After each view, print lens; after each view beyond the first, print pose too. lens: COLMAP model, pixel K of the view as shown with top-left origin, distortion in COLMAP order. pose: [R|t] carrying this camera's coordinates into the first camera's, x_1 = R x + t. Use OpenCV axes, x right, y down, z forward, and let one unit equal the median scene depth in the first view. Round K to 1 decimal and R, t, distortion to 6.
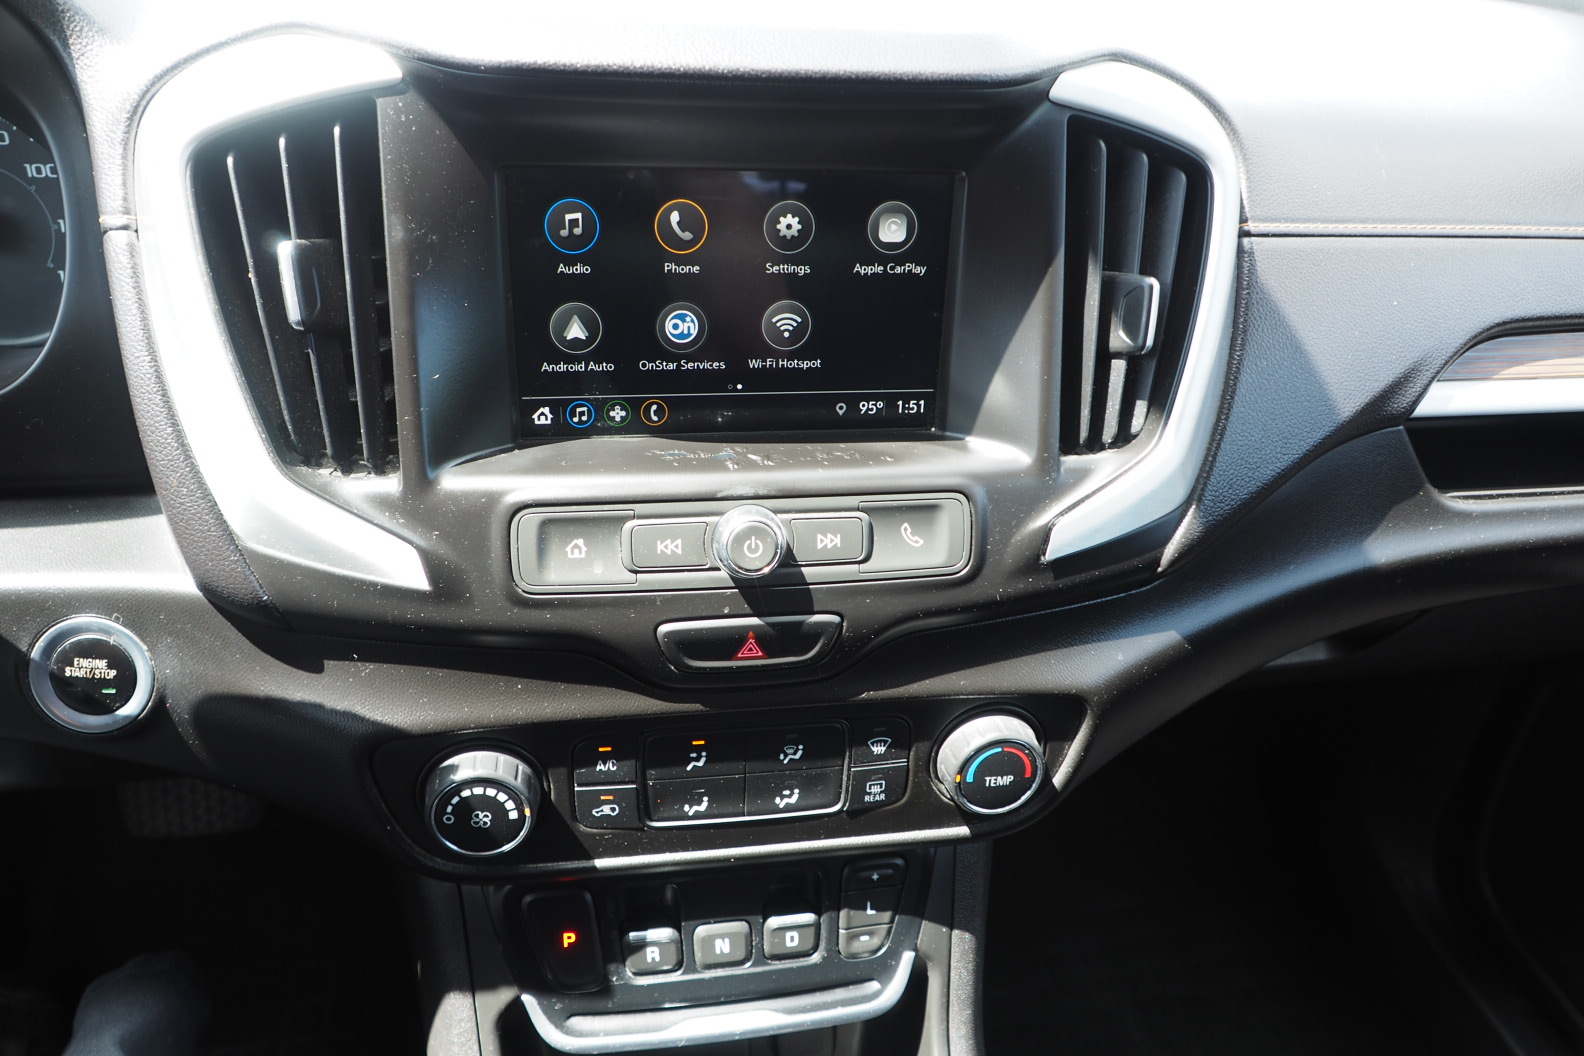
lens RADIAL K [[1123.5, 0, 792.0], [0, 1123.5, 528.0], [0, 0, 1]] dist [-0.031969, -0.001898]
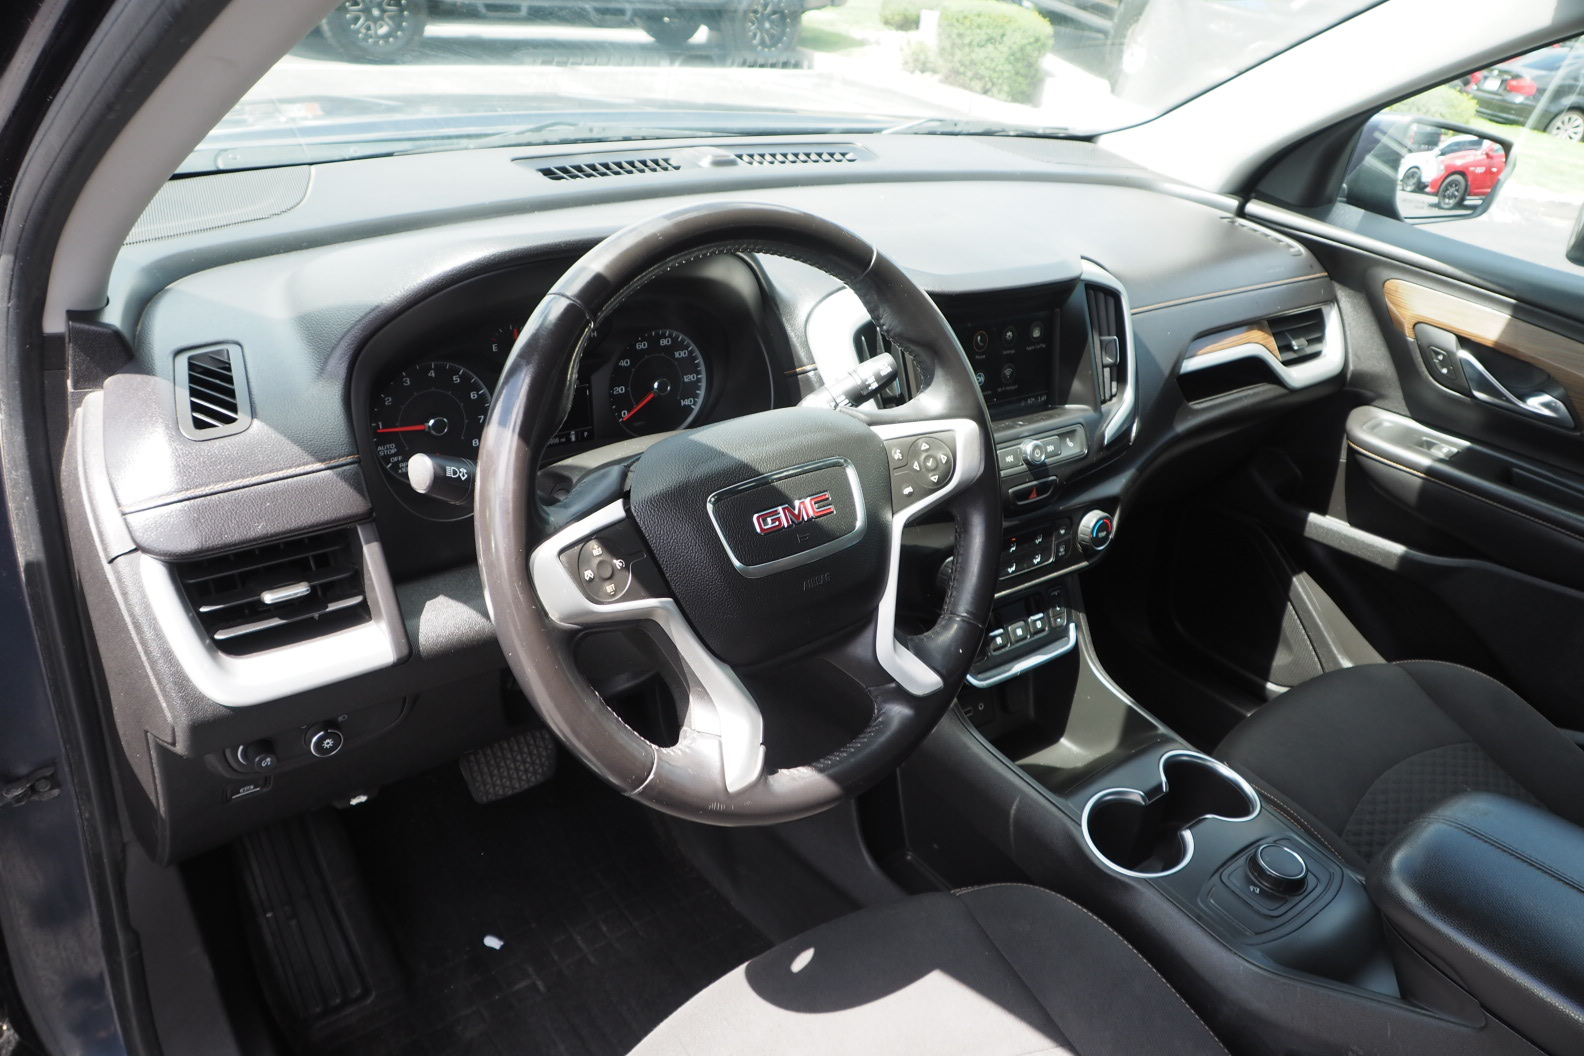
lens RADIAL K [[1123.5, 0, 792.0], [0, 1123.5, 528.0], [0, 0, 1]] dist [-0.031969, -0.001898]
pose [[0.890714, -0.202610, 0.406912, -1.571707], [0.229654, 0.973103, -0.018175, 0.099577], [-0.392285, 0.109638, 0.913286, -1.128028]]
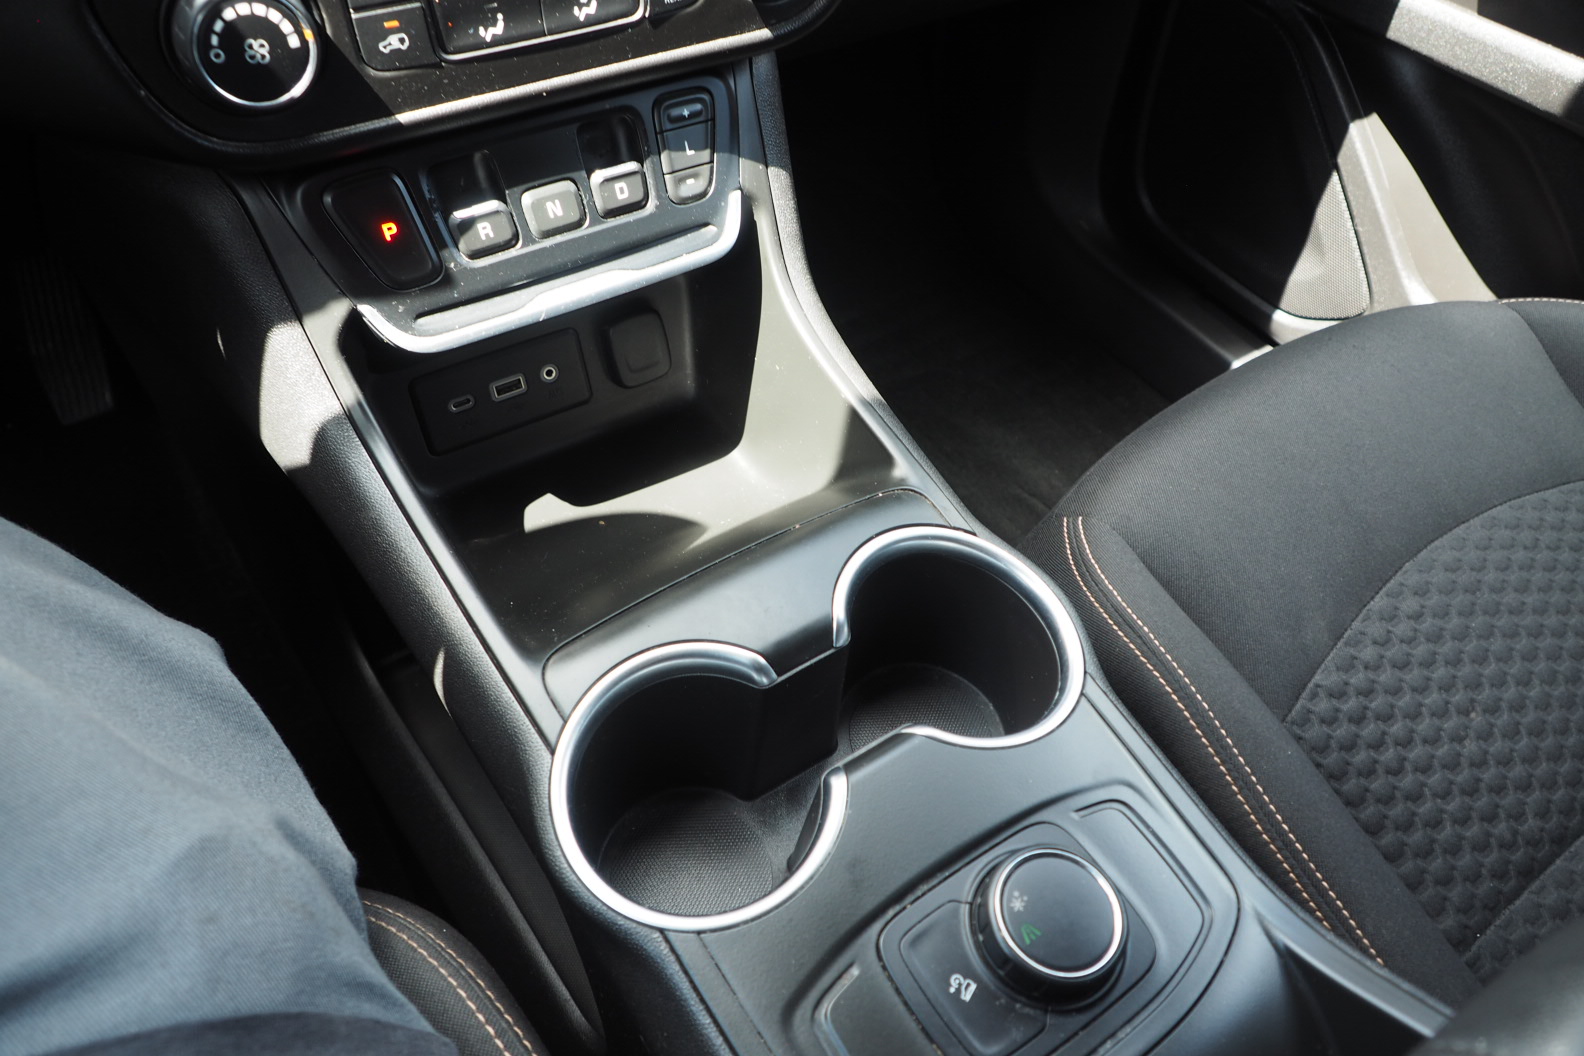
lens RADIAL K [[1123.5, 0, 792.0], [0, 1123.5, 528.0], [0, 0, 1]] dist [-0.031969, -0.001898]
pose [[0.918126, -0.297647, 0.261631, -0.225957], [0.201690, 0.919268, 0.338034, 0.378221], [-0.341124, -0.257589, 0.904037, 0.012994]]
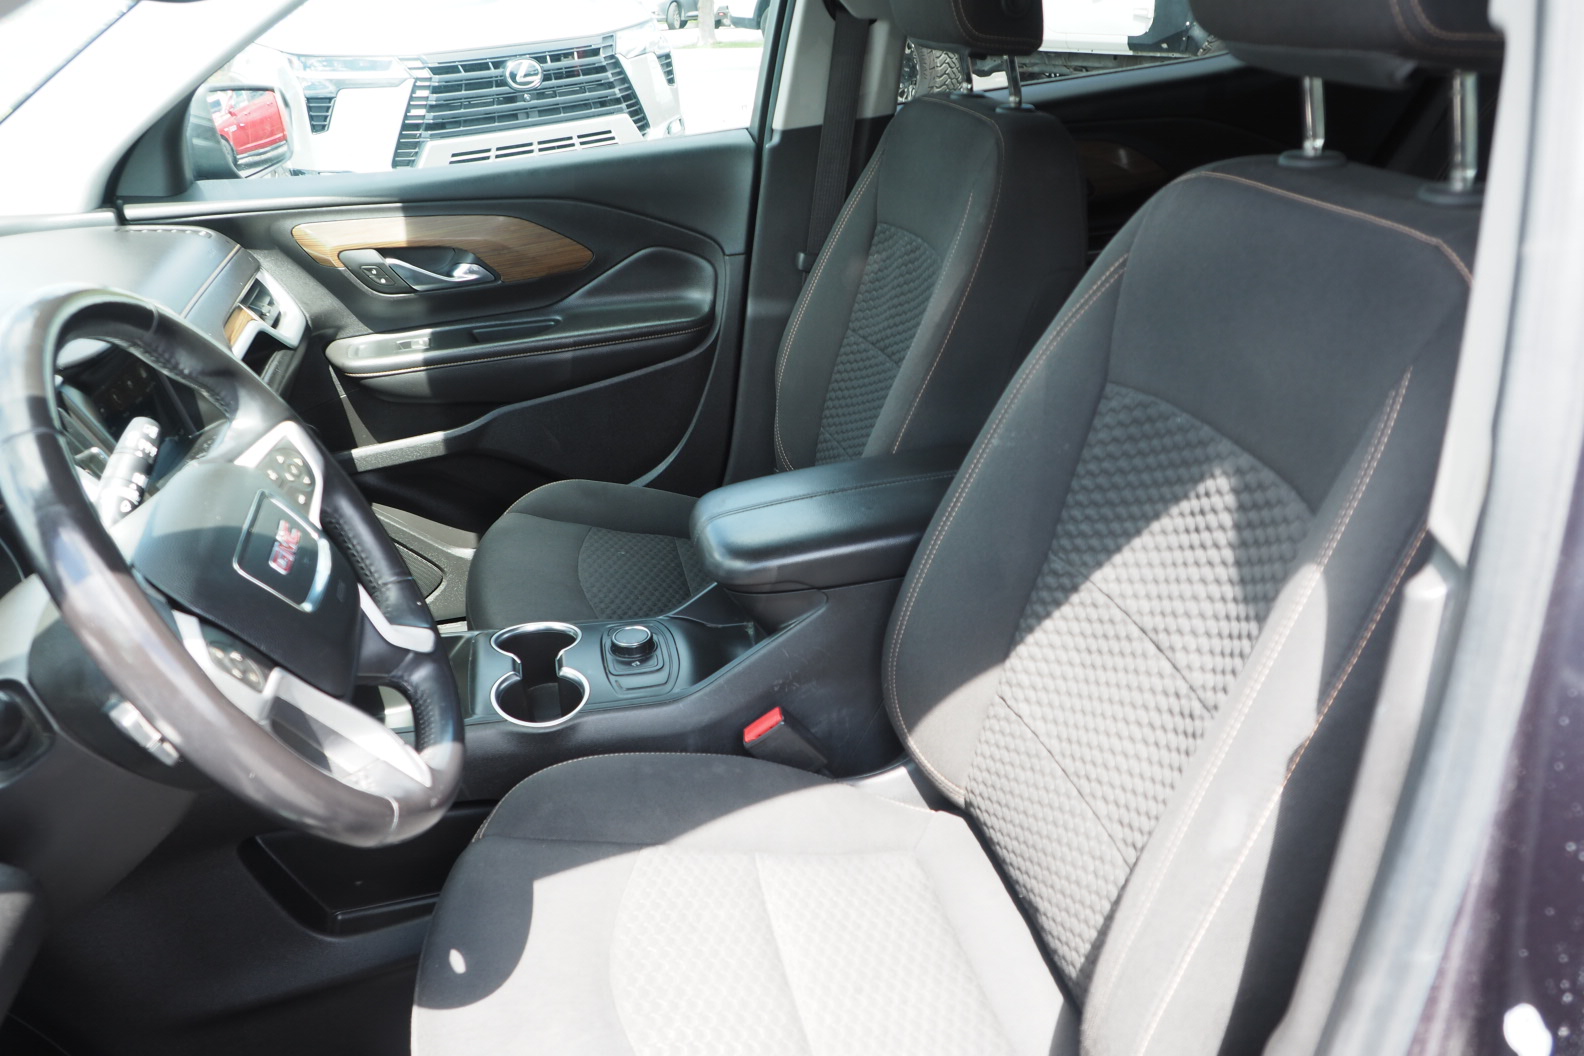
lens RADIAL K [[1247.2, 0, 792.0], [0, 1247.2, 528.0], [0, 0, 1]] dist [-0.042174, -0.000725]
pose [[-0.023431, -0.492538, 0.869976, -2.491652], [0.608730, 0.683268, 0.403228, -0.253706], [-0.793031, 0.539028, 0.283813, -0.742357]]
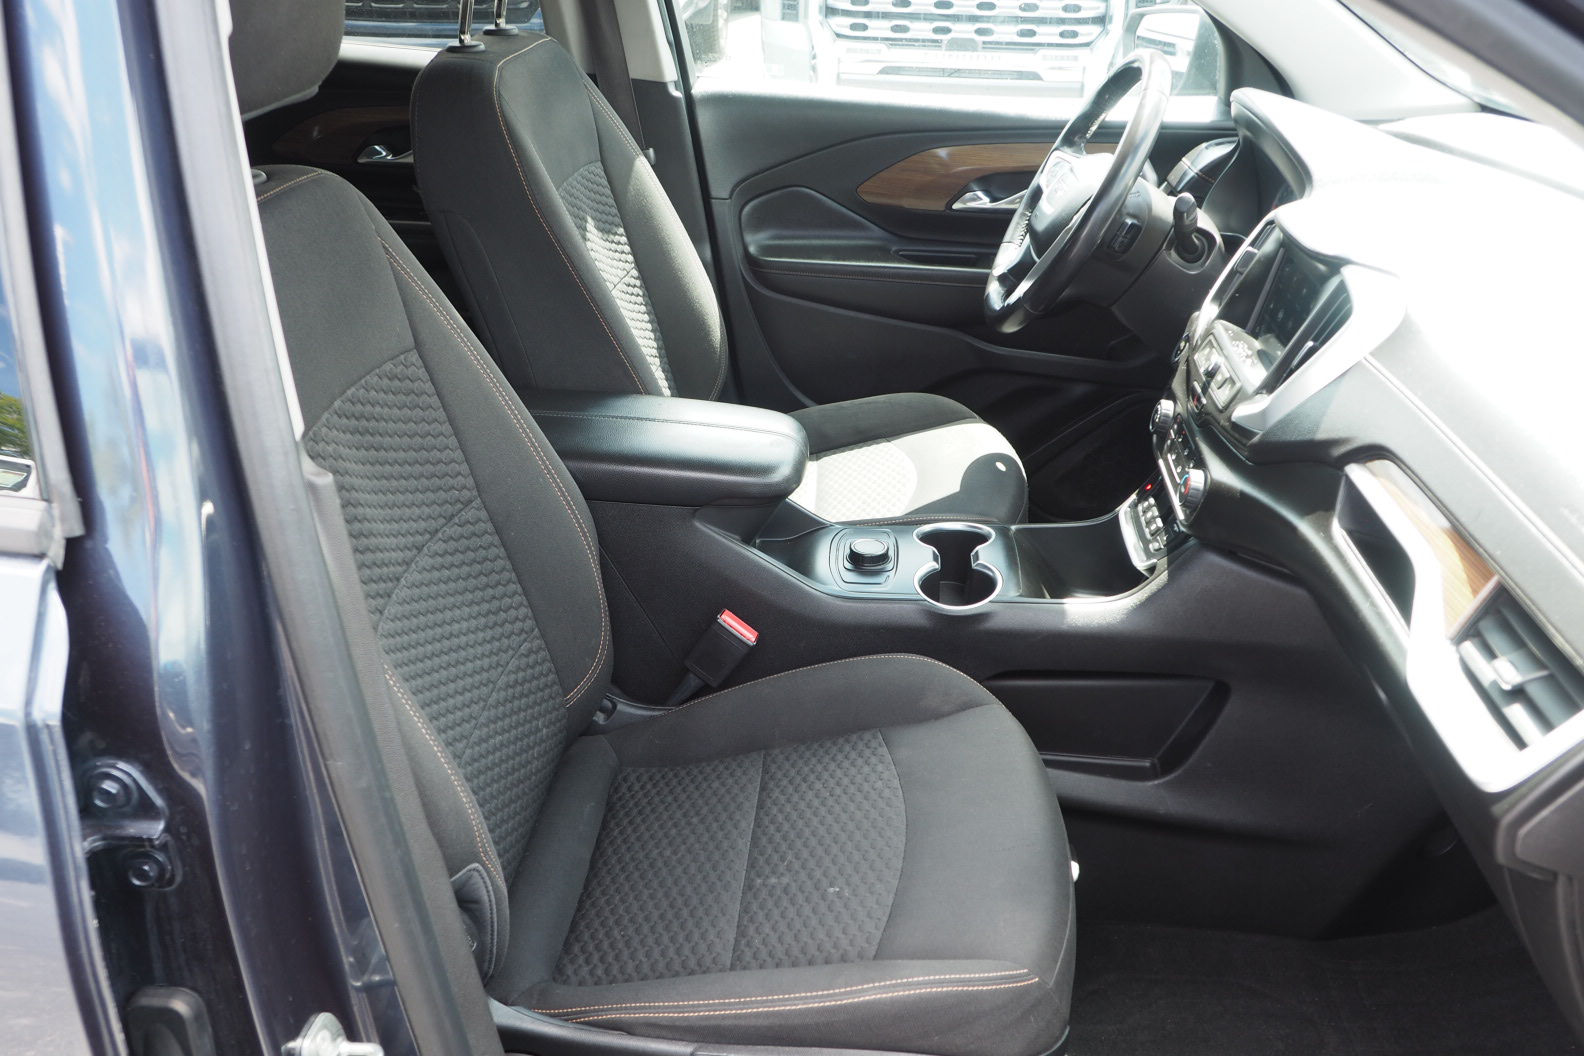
lens RADIAL K [[1310.8, 0, 792.0], [0, 1310.8, 528.0], [0, 0, 1]] dist [-0.008494, -0.004197]
pose [[-0.262272, 0.359181, -0.895657, 3.279737], [-0.586671, 0.677576, 0.443518, -0.541160], [0.766180, 0.641778, 0.033012, 0.290747]]
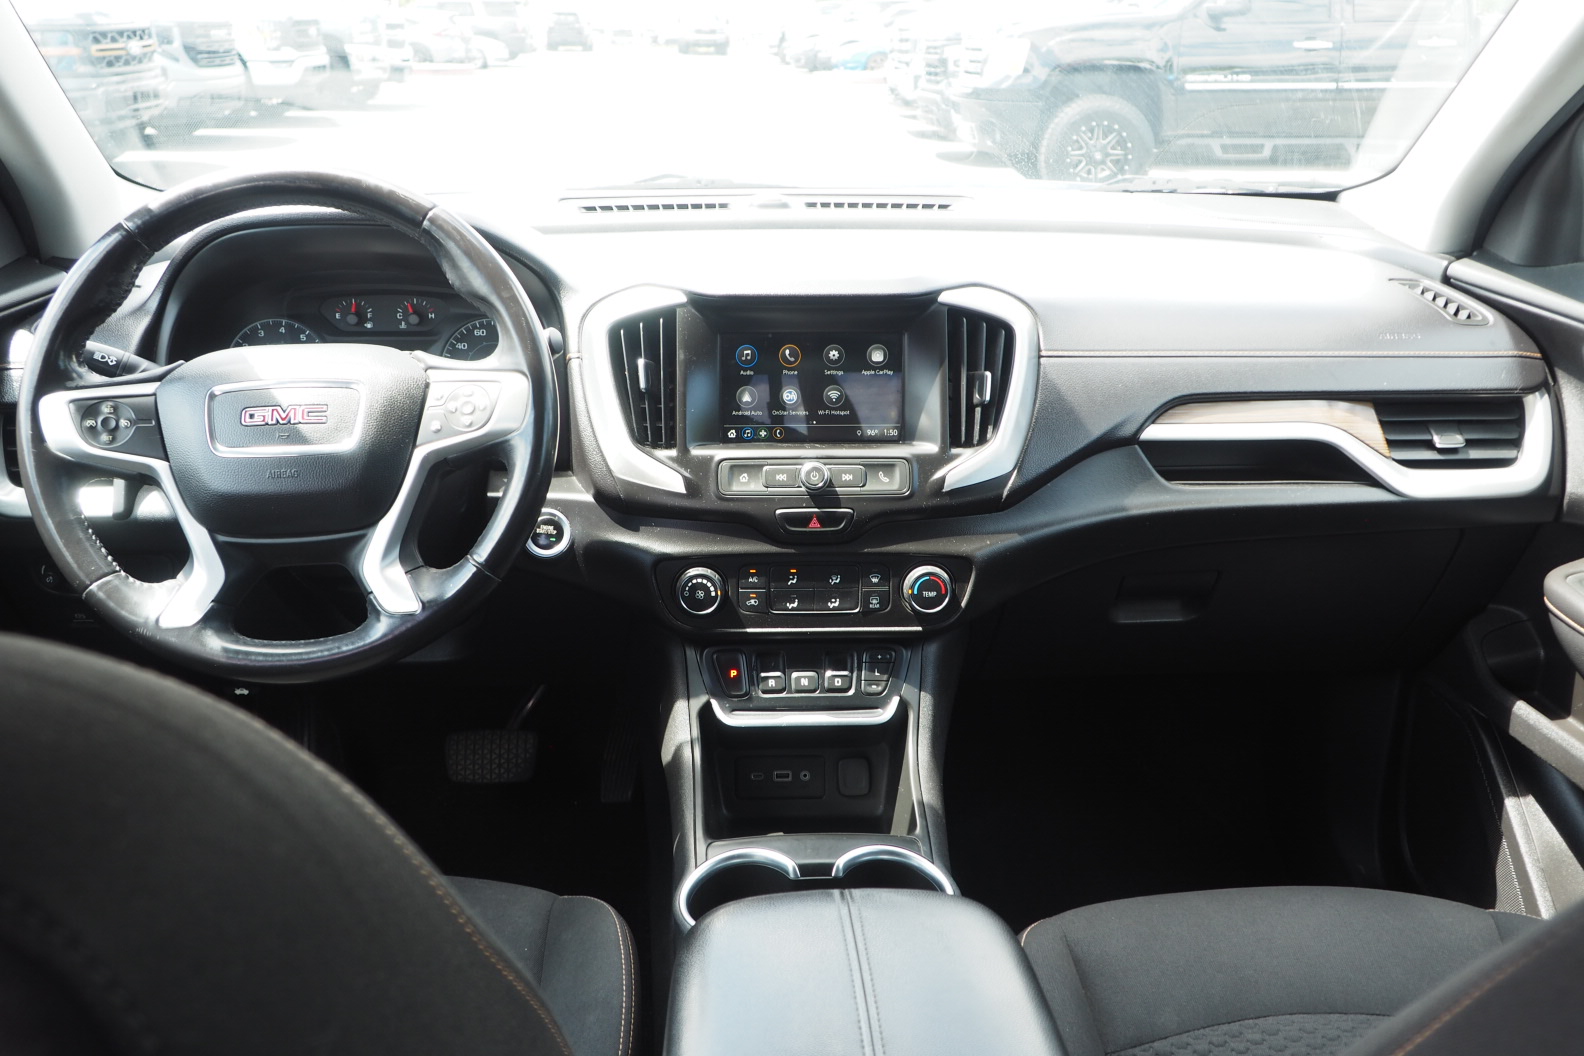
lens RADIAL K [[1310.8, 0, 792.0], [0, 1310.8, 528.0], [0, 0, 1]] dist [-0.008494, -0.004197]
pose [[0.988619, -0.011023, -0.150039, 0.320824], [-0.025791, 0.970131, -0.241208, 0.762576], [0.148216, 0.242332, 0.958805, -1.607825]]
